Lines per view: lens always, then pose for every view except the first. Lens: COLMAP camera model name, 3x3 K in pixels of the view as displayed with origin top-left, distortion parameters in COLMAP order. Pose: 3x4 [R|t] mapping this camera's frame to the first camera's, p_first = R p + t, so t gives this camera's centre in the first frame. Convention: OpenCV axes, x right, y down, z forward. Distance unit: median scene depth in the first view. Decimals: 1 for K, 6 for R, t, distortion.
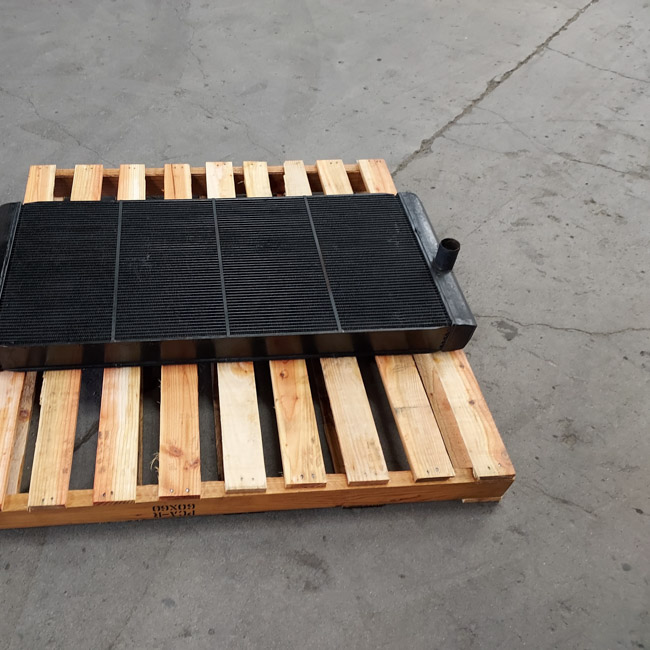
lens RADIAL K [[638.9, 0, 236.5], [0, 638.9, 314.1], [0, 0, 1]] dist [0.006991, 0.023678]
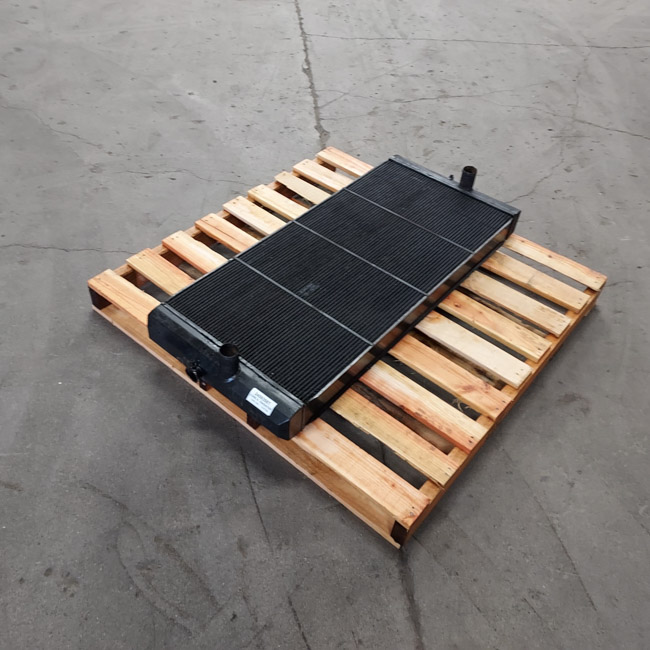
lens RADIAL K [[613.0, 0, 311.3], [0, 613.0, 324.2], [0, 0, 1]] dist [0.073477, -0.110780]
pose [[0.707036, -0.494287, 0.505748, -0.501390], [0.496976, 0.856082, 0.141908, -0.124646], [-0.503105, 0.151011, 0.850929, 0.069488]]
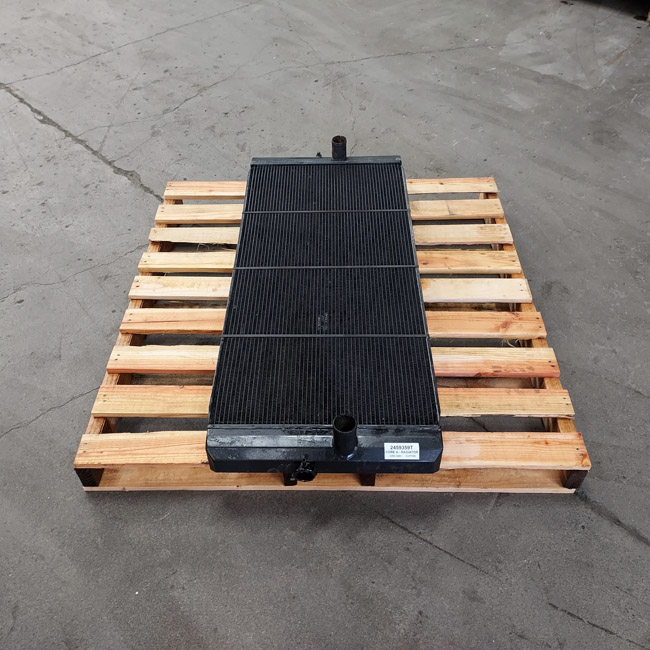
lens RADIAL K [[613.0, 0, 311.3], [0, 613.0, 324.2], [0, 0, 1]] dist [0.073477, -0.110780]
pose [[0.100027, -0.736004, 0.669547, -0.556097], [0.756121, 0.493629, 0.429664, -0.350503], [-0.646743, 0.463281, 0.605884, 0.299281]]
